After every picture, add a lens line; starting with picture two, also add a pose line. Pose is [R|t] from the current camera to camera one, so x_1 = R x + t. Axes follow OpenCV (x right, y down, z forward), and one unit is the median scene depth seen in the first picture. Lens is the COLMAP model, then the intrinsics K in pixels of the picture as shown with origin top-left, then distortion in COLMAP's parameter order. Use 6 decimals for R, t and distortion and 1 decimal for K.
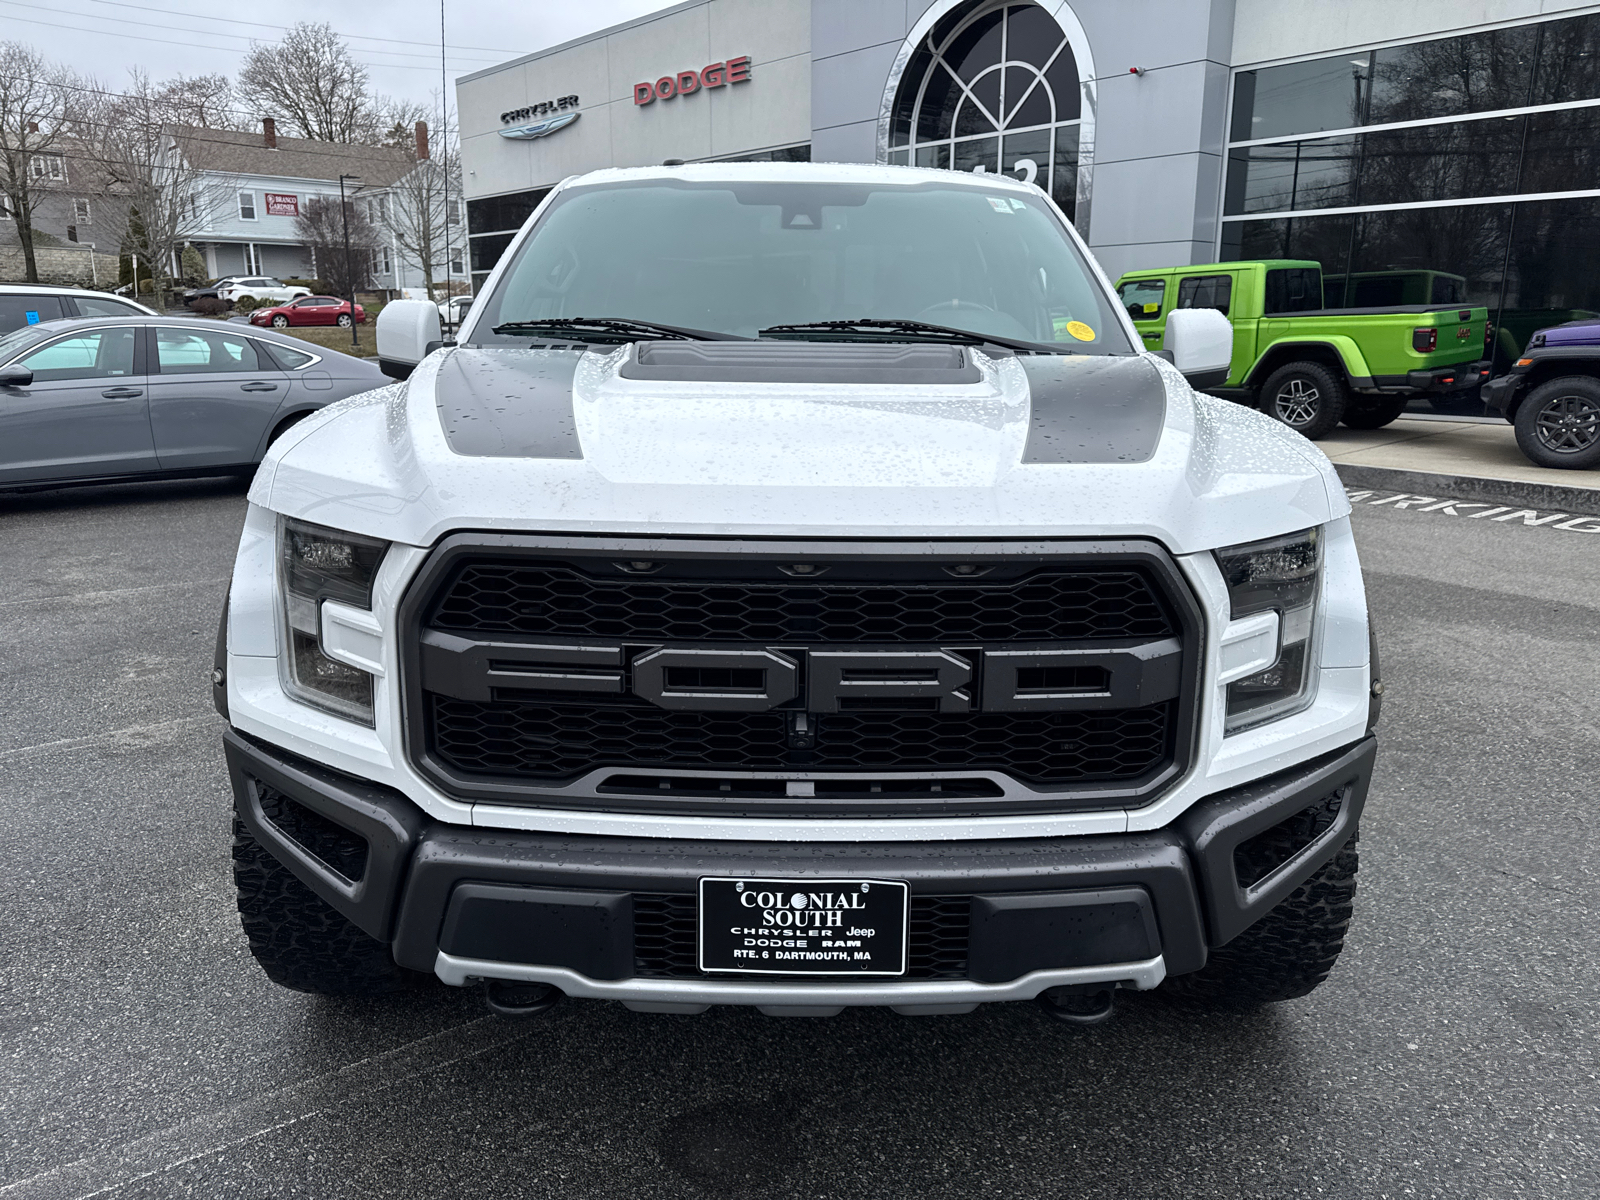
lens RADIAL K [[1146.7, 0, 803.3], [0, 1146.7, 596.2], [0, 0, 1]] dist [0.125680, -0.182148]
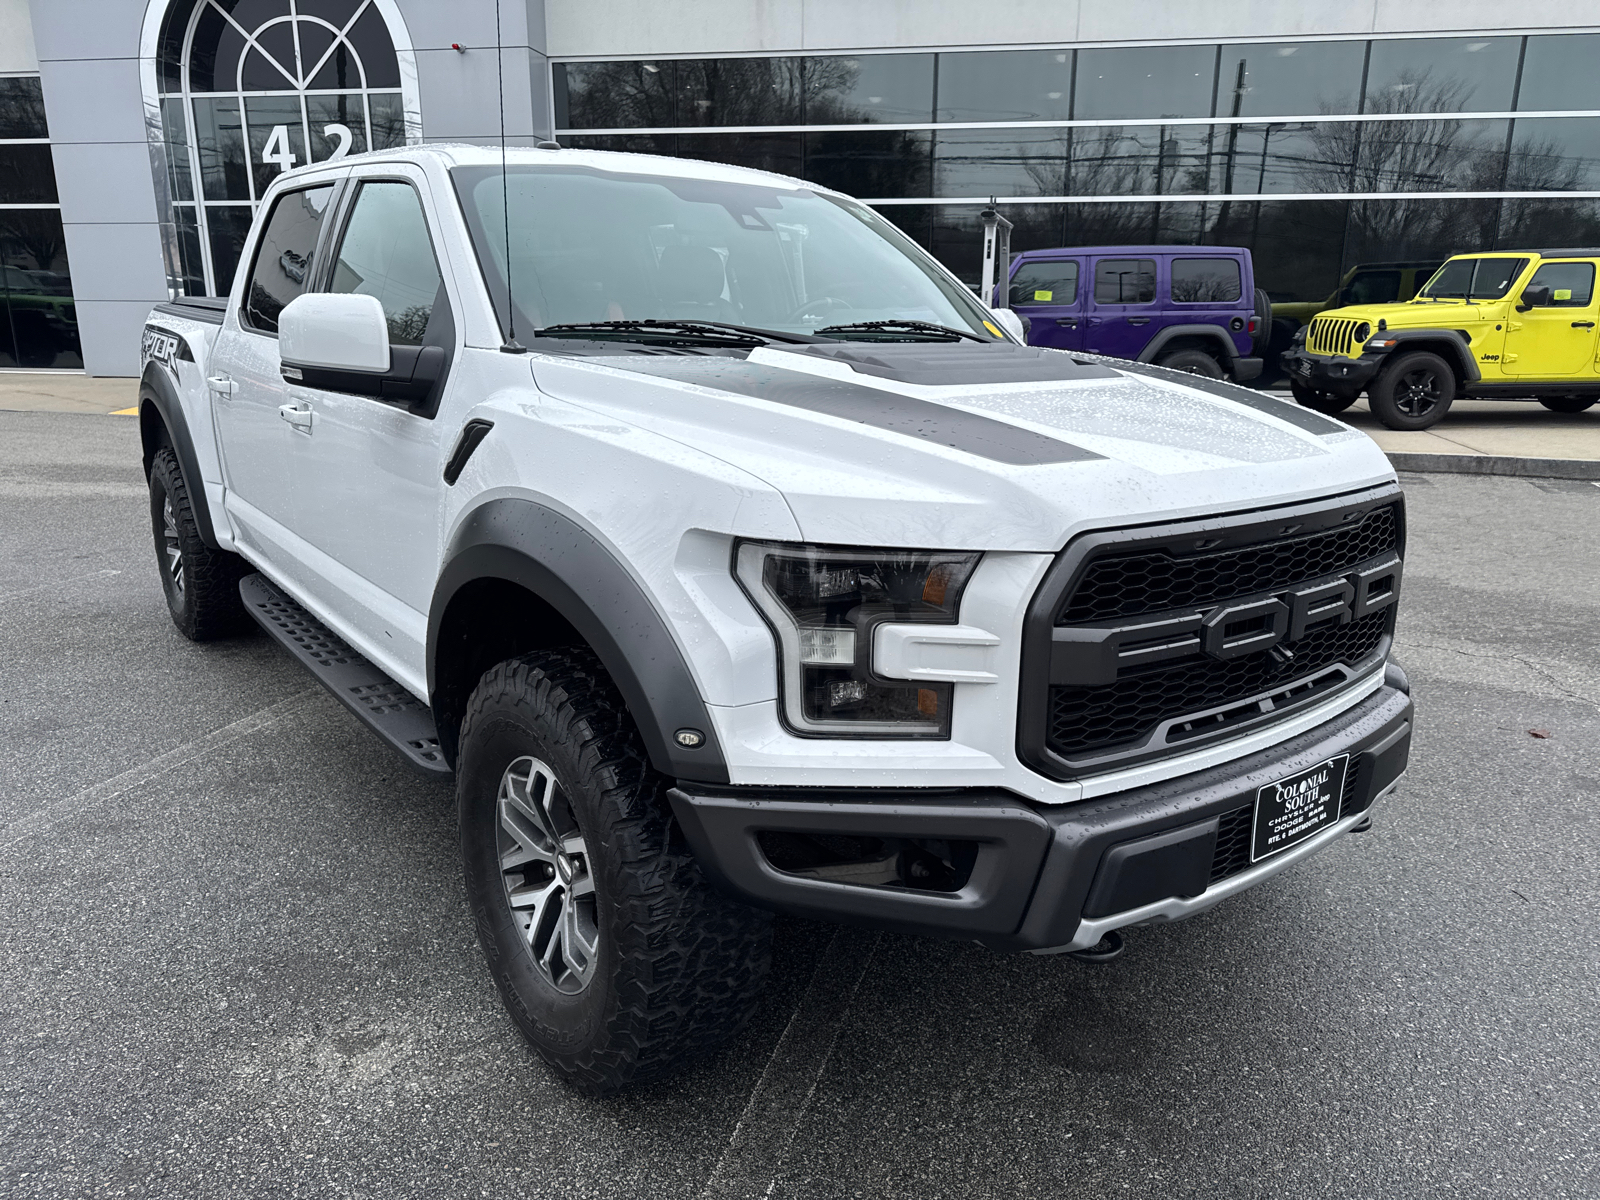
lens RADIAL K [[1146.7, 0, 803.3], [0, 1146.7, 596.2], [0, 0, 1]] dist [0.125680, -0.182148]
pose [[0.780558, -0.151943, 0.606335, -1.162885], [0.137926, 0.987964, 0.070019, -0.109079], [-0.609676, 0.028975, 0.792121, 0.300390]]
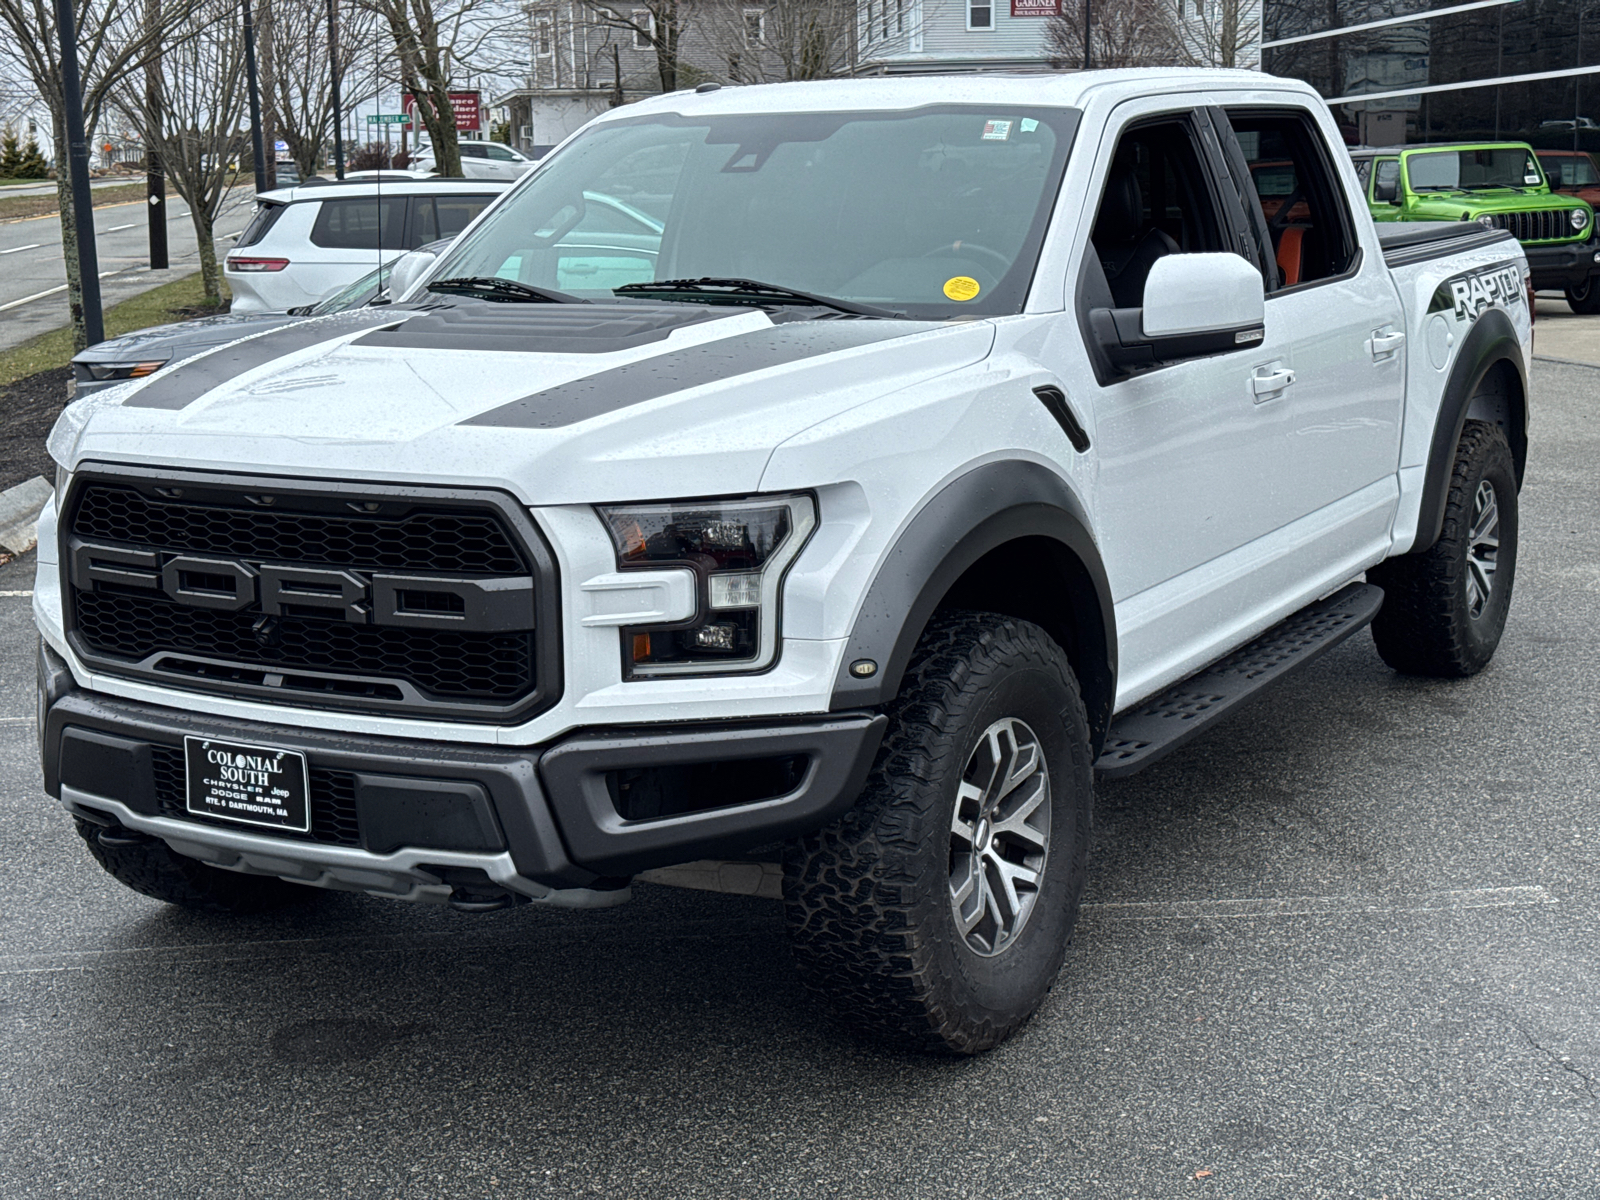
lens RADIAL K [[2309.8, 0, 800.0], [0, 2309.8, 600.0], [0, 0, 1]] dist [0.111149, 0.766894]
pose [[0.852628, 0.066490, -0.518271, 1.790346], [-0.094151, 0.995186, -0.027217, 0.098110], [0.513966, 0.072001, 0.854783, -0.861030]]
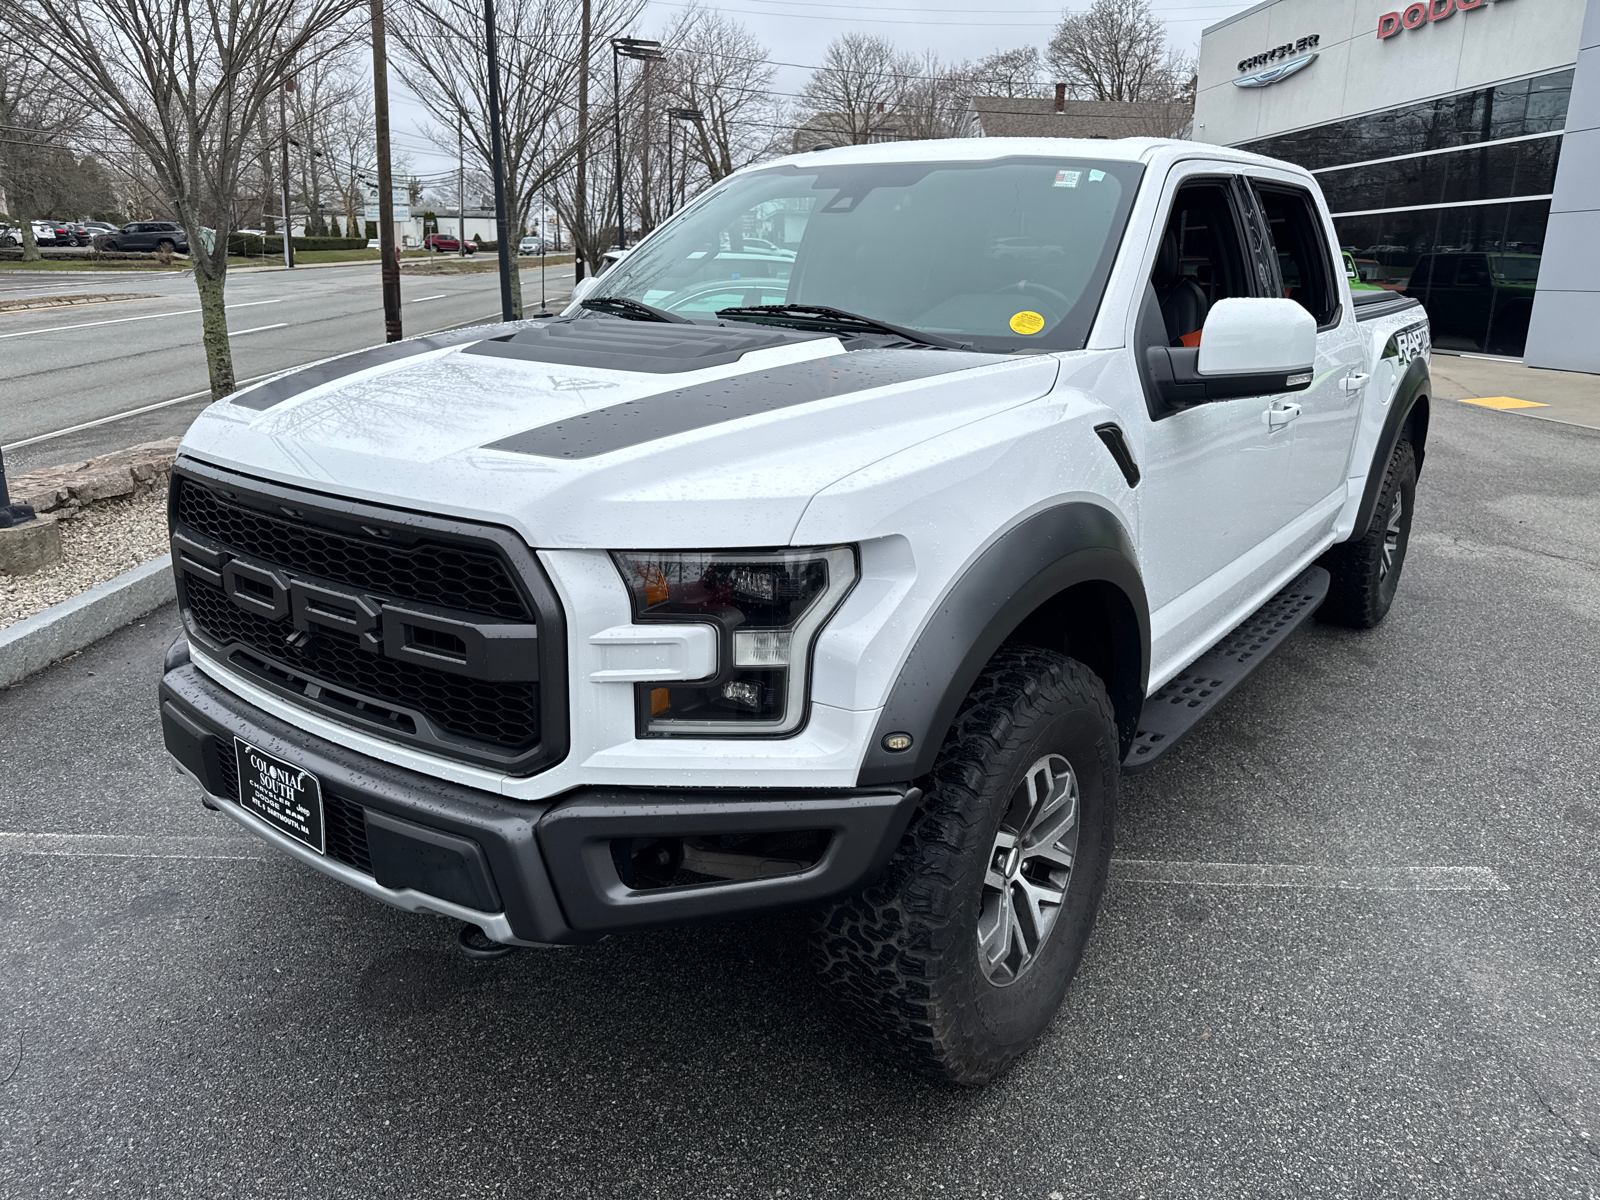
lens RADIAL K [[1146.7, 0, 803.3], [0, 1146.7, 596.2], [0, 0, 1]] dist [0.125680, -0.182148]
pose [[0.796104, 0.170037, -0.580781, 1.145147], [-0.149120, 0.985241, 0.084047, -0.117761], [0.586500, 0.019696, 0.809710, 0.293923]]
